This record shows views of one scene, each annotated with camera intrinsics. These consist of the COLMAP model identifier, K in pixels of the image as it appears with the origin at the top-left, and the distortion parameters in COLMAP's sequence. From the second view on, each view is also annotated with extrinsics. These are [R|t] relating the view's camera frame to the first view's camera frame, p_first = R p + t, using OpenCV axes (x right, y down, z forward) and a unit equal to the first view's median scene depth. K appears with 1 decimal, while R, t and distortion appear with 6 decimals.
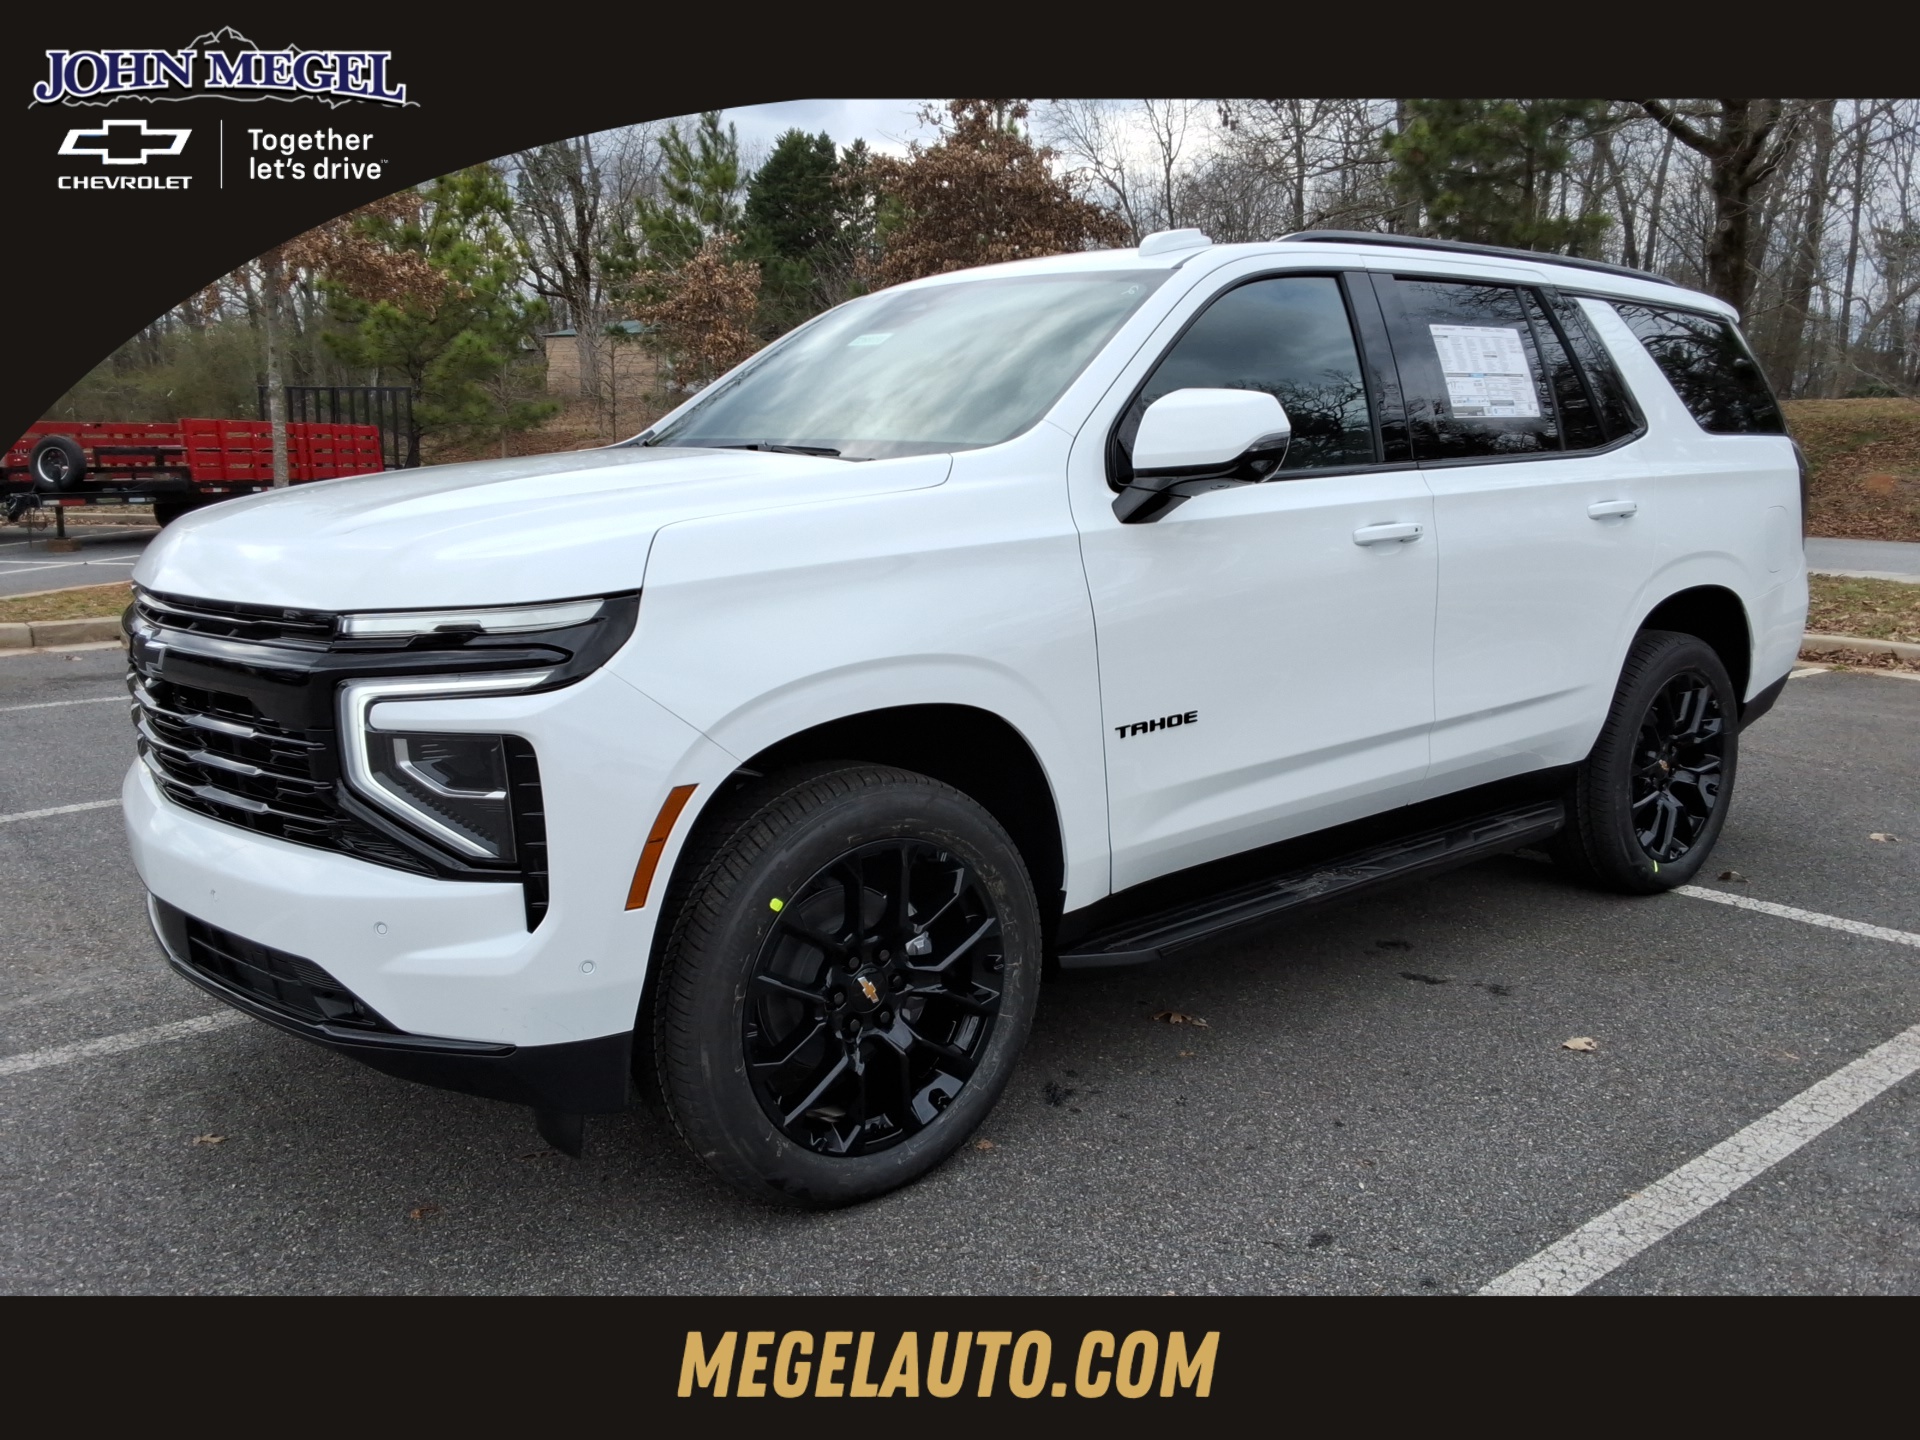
lens RADIAL K [[1535.3, 0, 975.8], [0, 1535.3, 691.1], [0, 0, 1]] dist [0.104470, -0.164175]
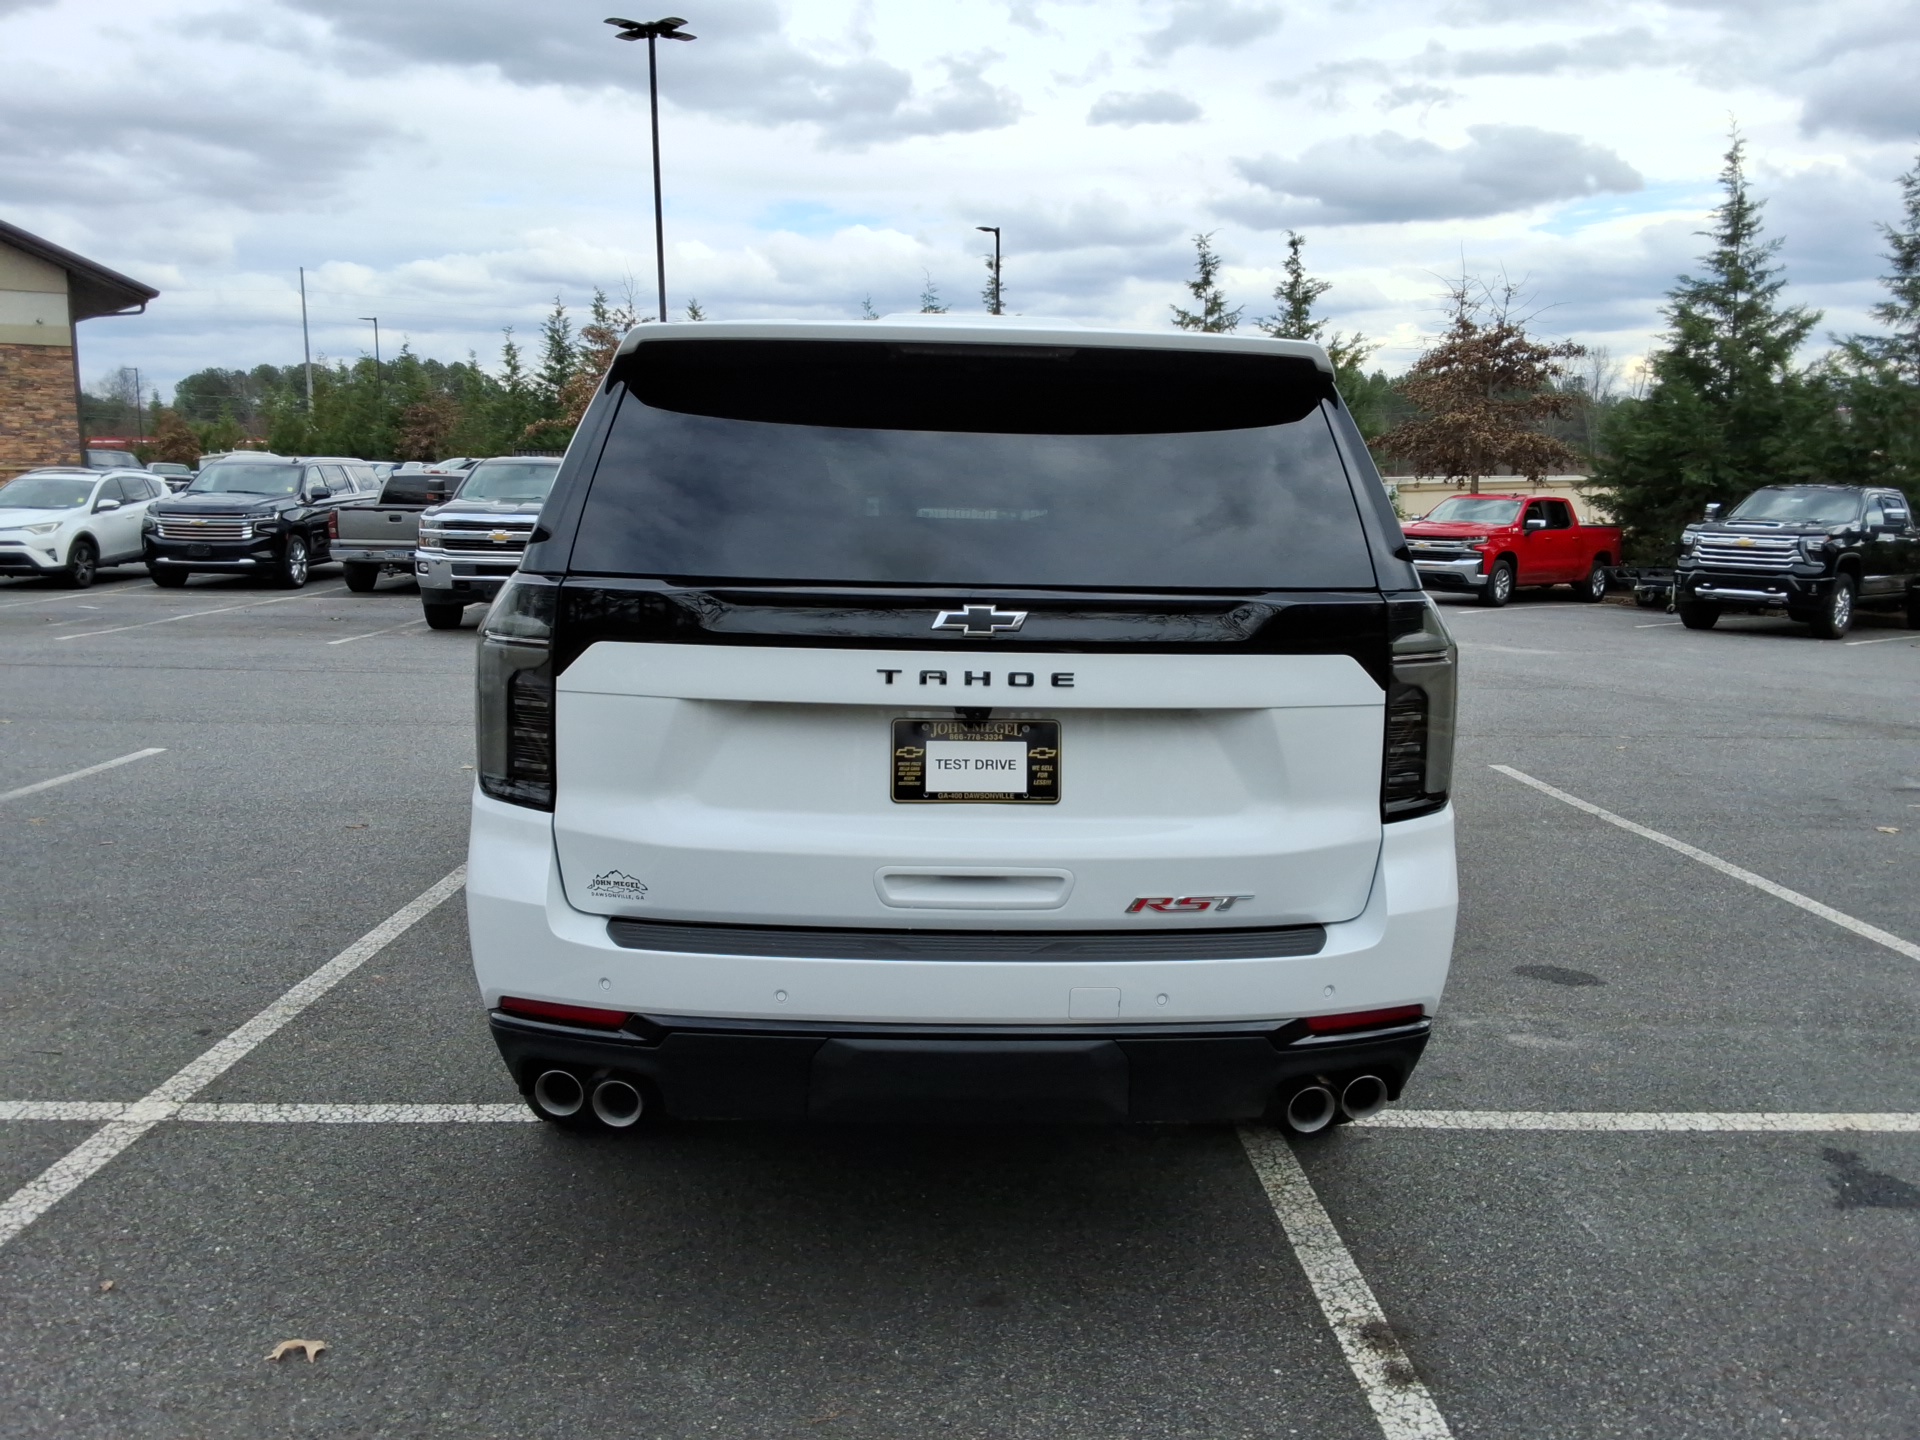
lens RADIAL K [[1535.3, 0, 975.8], [0, 1535.3, 693.0], [0, 0, 1]] dist [0.104470, -0.164175]
pose [[-0.614466, 0.083176, -0.784547, 1.372096], [-0.142019, 0.966521, 0.213699, -0.420128], [0.776056, 0.242732, -0.582082, 2.346809]]
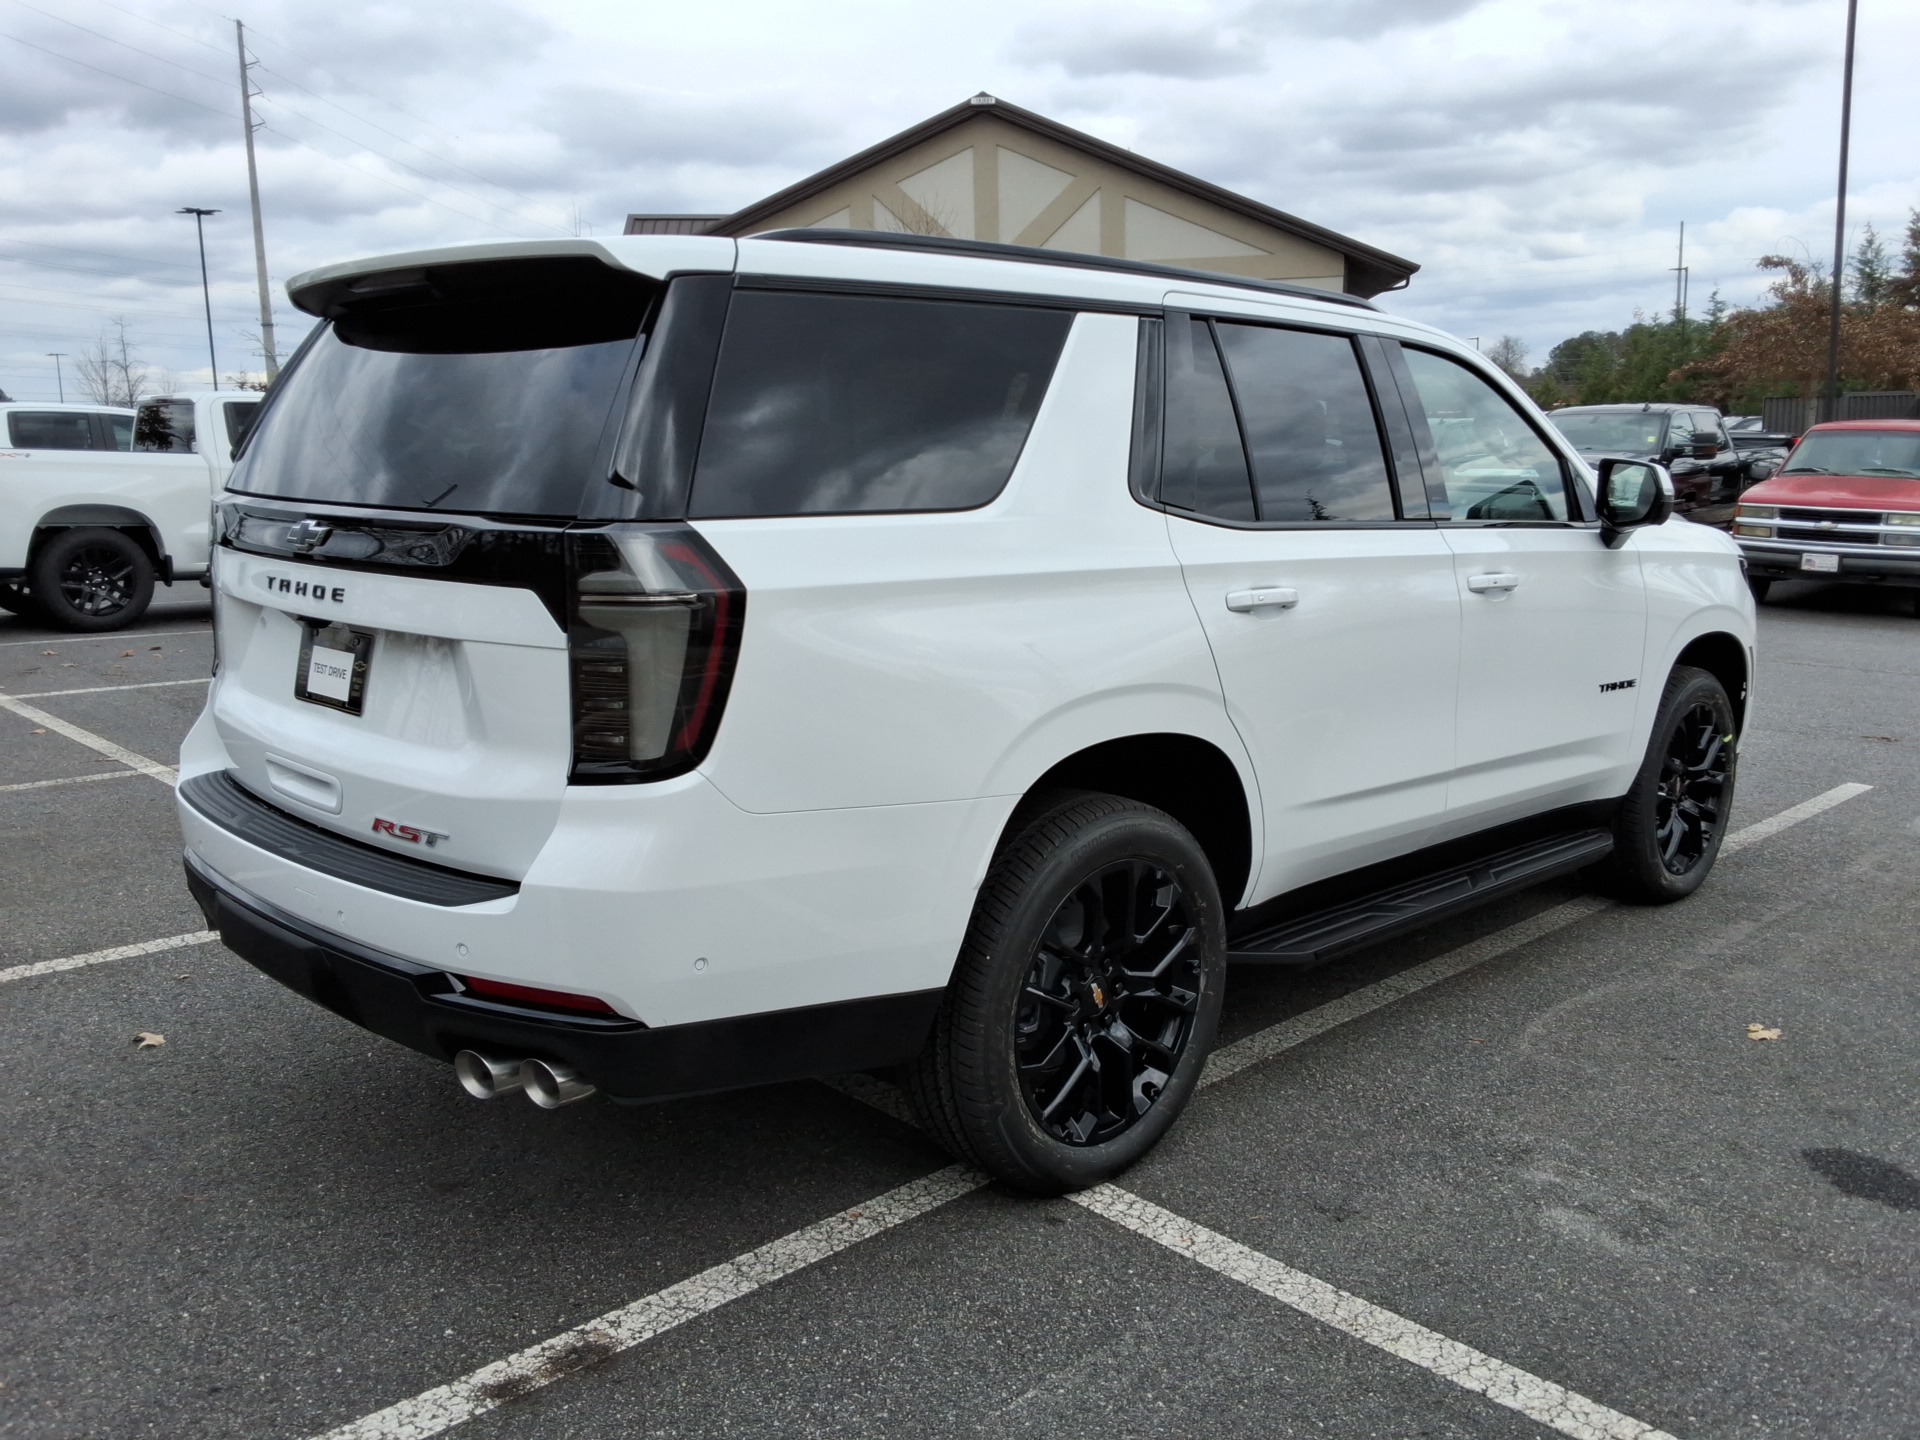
lens RADIAL K [[1535.3, 0, 976.5], [0, 1535.3, 707.5], [0, 0, 1]] dist [0.104470, -0.164175]
pose [[-0.996281, 0.006417, -0.085923, 0.434842], [-0.021313, 0.947881, 0.317912, -0.478408], [0.083485, 0.318561, -0.944219, 2.755863]]
